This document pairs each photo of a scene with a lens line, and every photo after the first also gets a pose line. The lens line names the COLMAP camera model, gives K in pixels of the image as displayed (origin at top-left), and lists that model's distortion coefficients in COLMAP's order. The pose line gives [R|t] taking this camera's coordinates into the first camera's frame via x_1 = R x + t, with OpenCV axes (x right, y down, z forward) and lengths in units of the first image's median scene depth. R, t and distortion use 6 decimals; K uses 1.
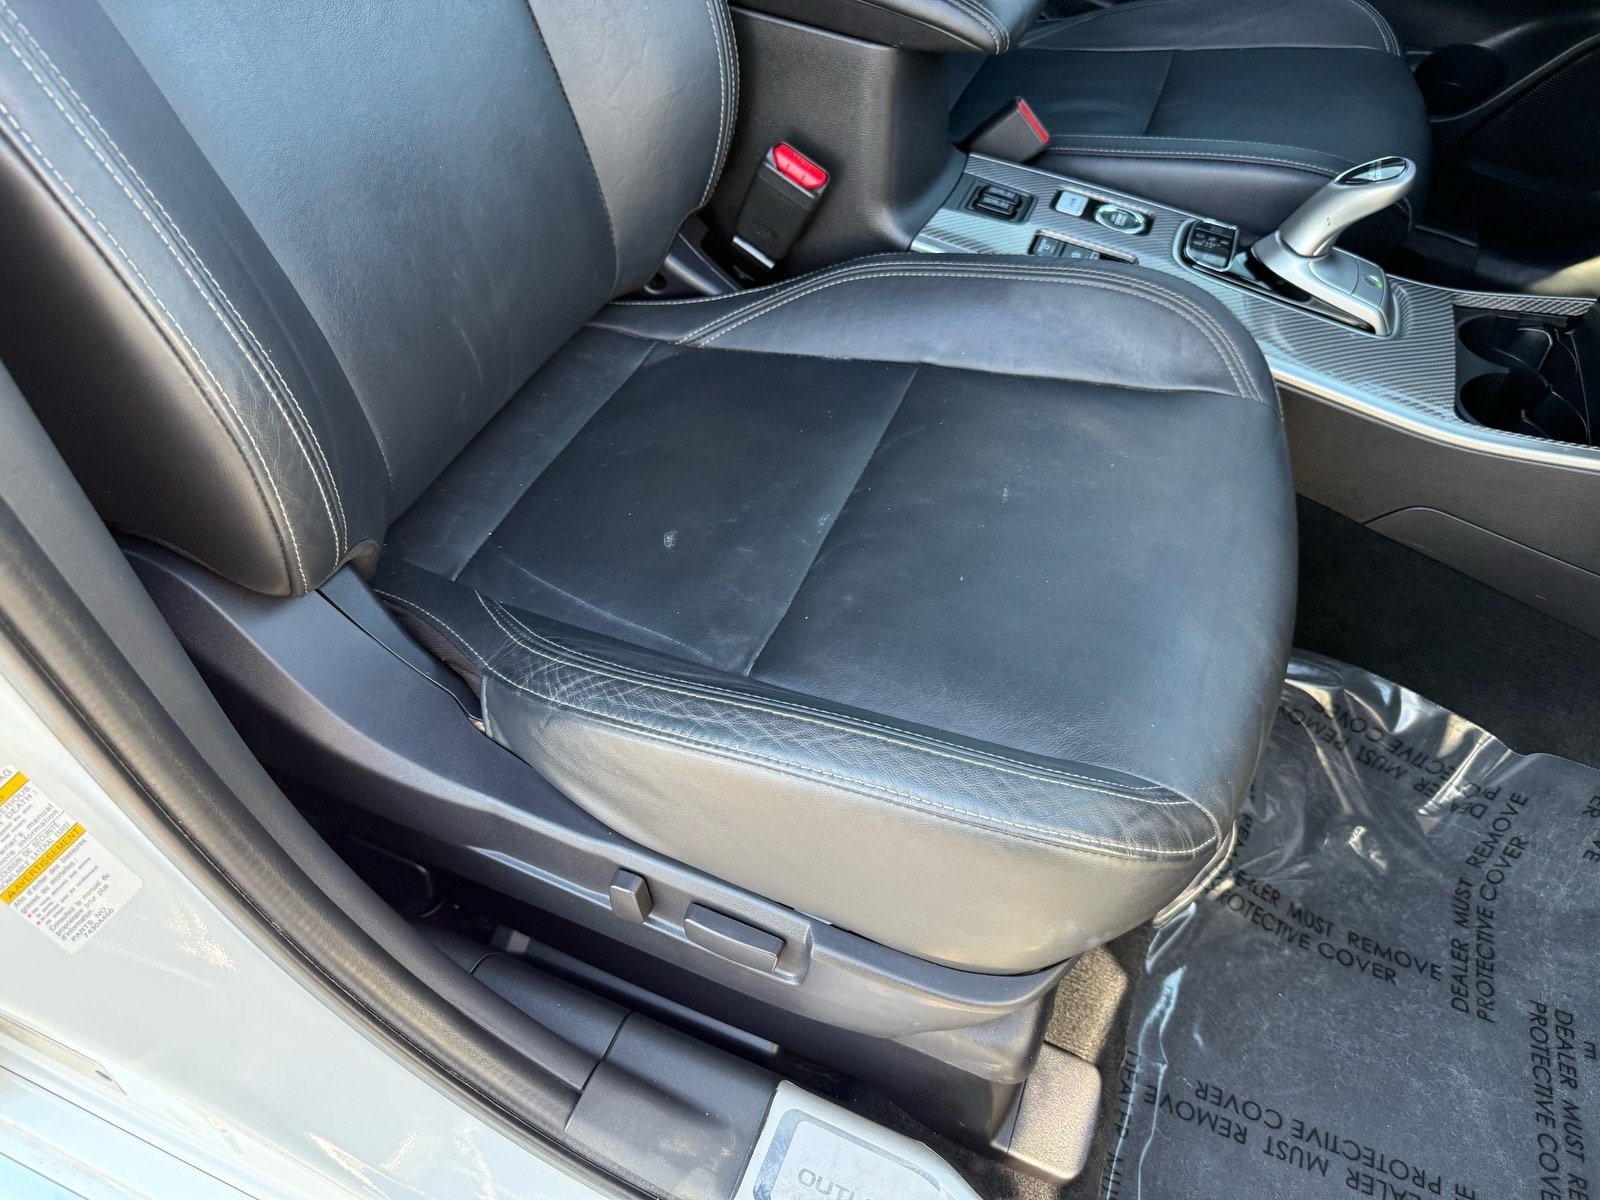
lens RADIAL K [[1179.1, 0, 794.0], [0, 1179.1, 605.8], [0, 0, 1]] dist [0.012039, 0.003026]
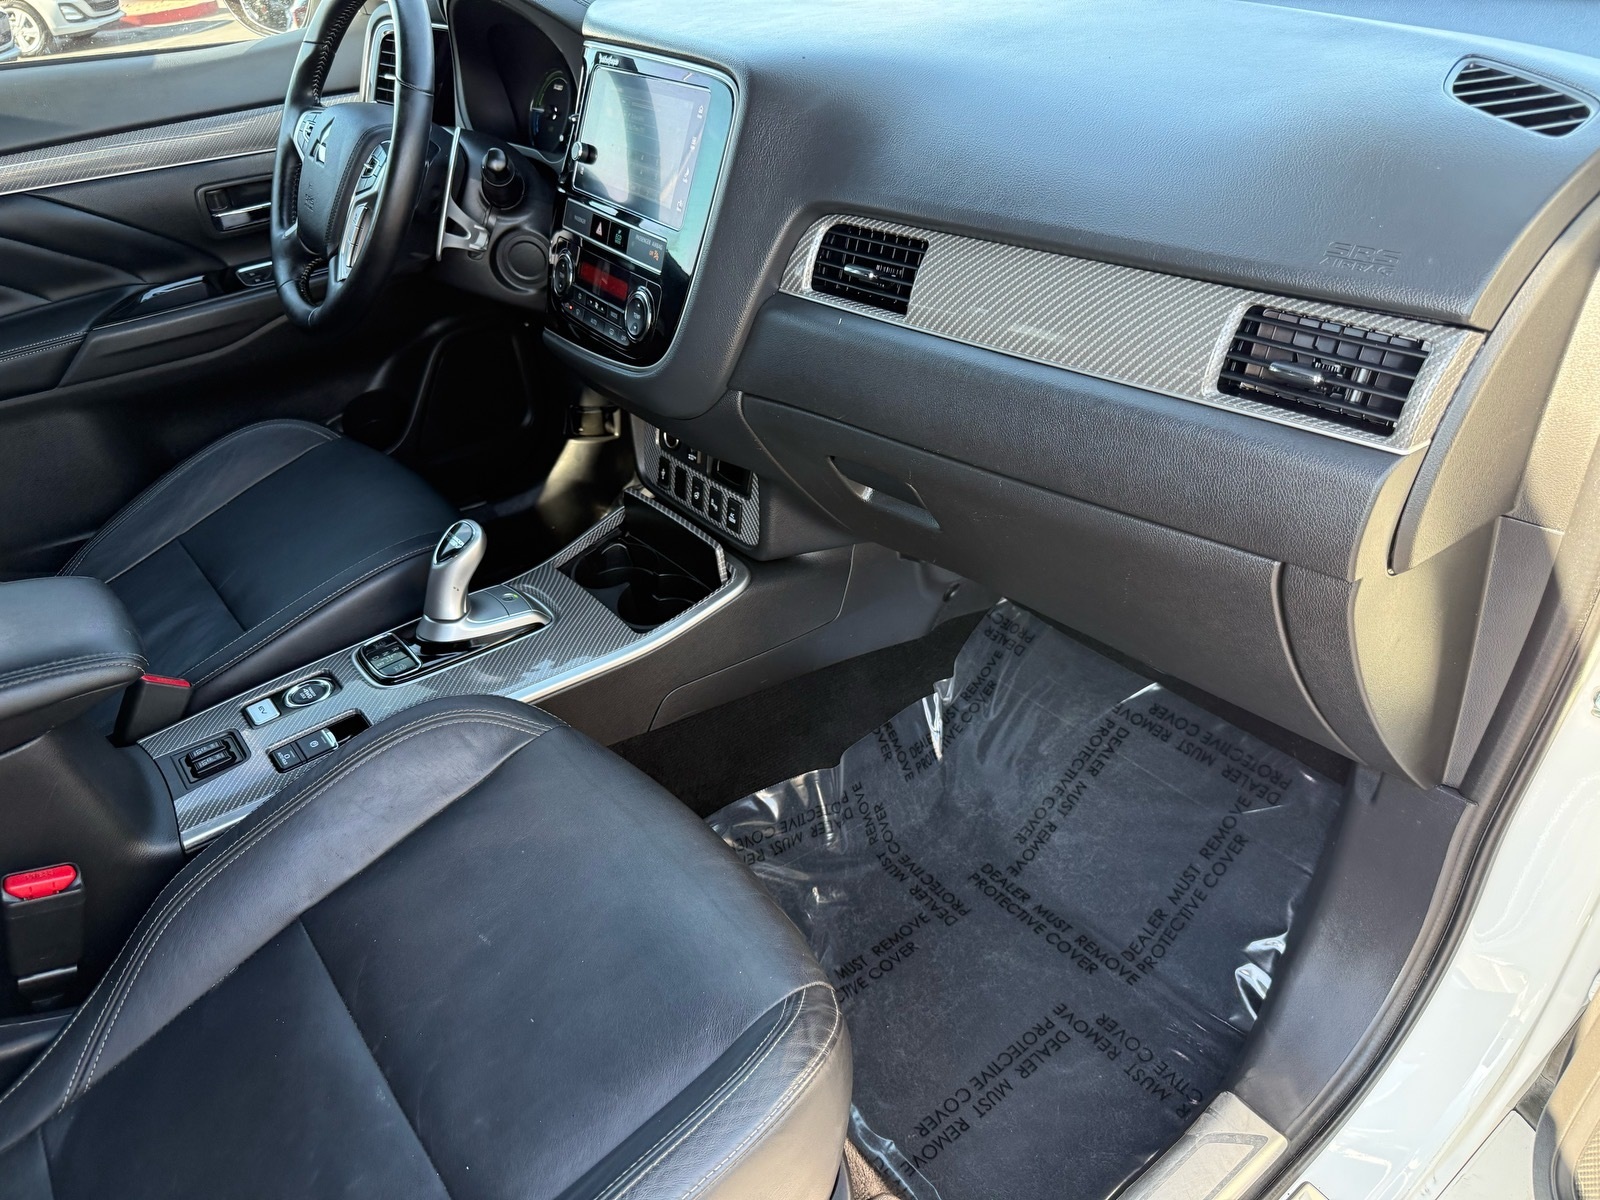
lens RADIAL K [[1158.3, 0, 800.0], [0, 1158.3, 600.0], [0, 0, 1]] dist [-0.000751, -0.012545]
pose [[0.503787, -0.607291, 0.614326, -0.120915], [0.733148, 0.676690, 0.067712, -0.134907], [-0.456829, 0.416279, 0.786142, -0.116664]]
